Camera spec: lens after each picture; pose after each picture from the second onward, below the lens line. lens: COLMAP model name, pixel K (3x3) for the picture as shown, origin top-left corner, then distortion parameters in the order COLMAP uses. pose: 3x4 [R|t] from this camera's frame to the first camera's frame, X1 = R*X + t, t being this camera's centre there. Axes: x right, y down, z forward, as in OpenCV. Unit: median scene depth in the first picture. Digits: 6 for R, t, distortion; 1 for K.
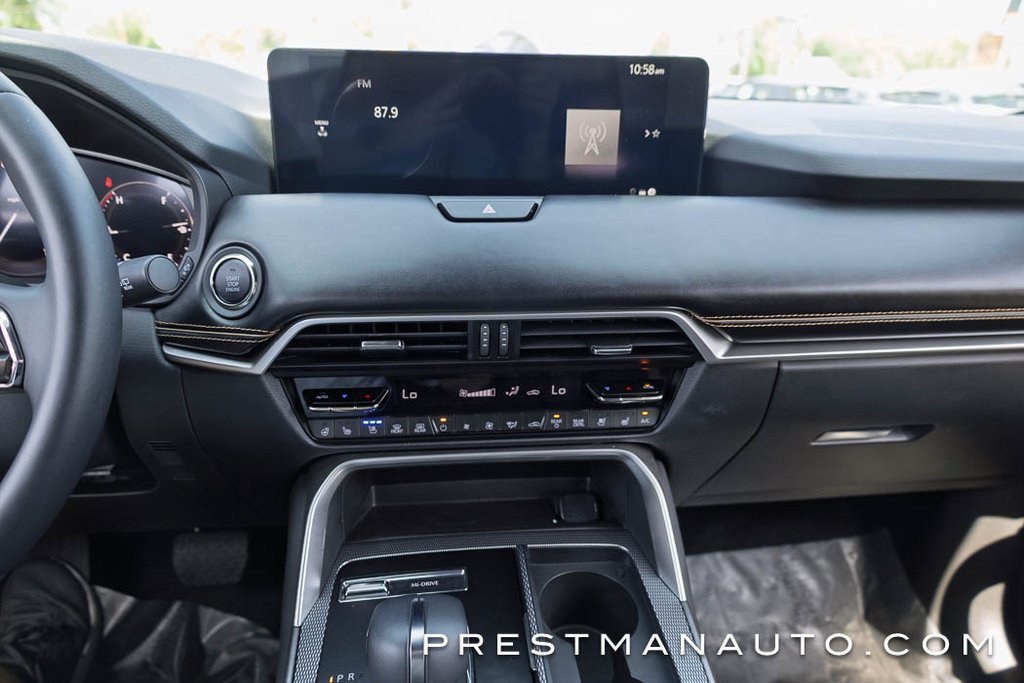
lens RADIAL K [[682.4, 0, 527.9], [0, 682.4, 337.5], [0, 0, 1]] dist [-0.002473, 0.000843]
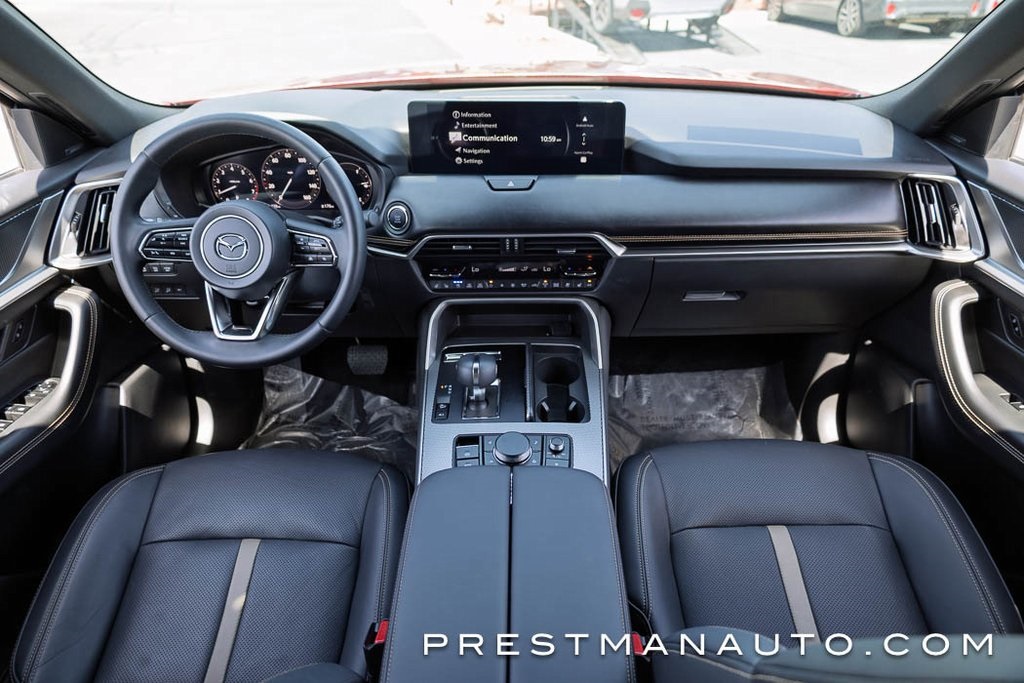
lens RADIAL K [[682.4, 0, 513.3], [0, 682.4, 335.6], [0, 0, 1]] dist [-0.002473, 0.000843]
pose [[0.989829, 0.035498, -0.137765, 0.243391], [-0.009753, 0.983023, 0.183226, -0.104217], [0.141930, -0.180018, 0.973370, -1.083266]]
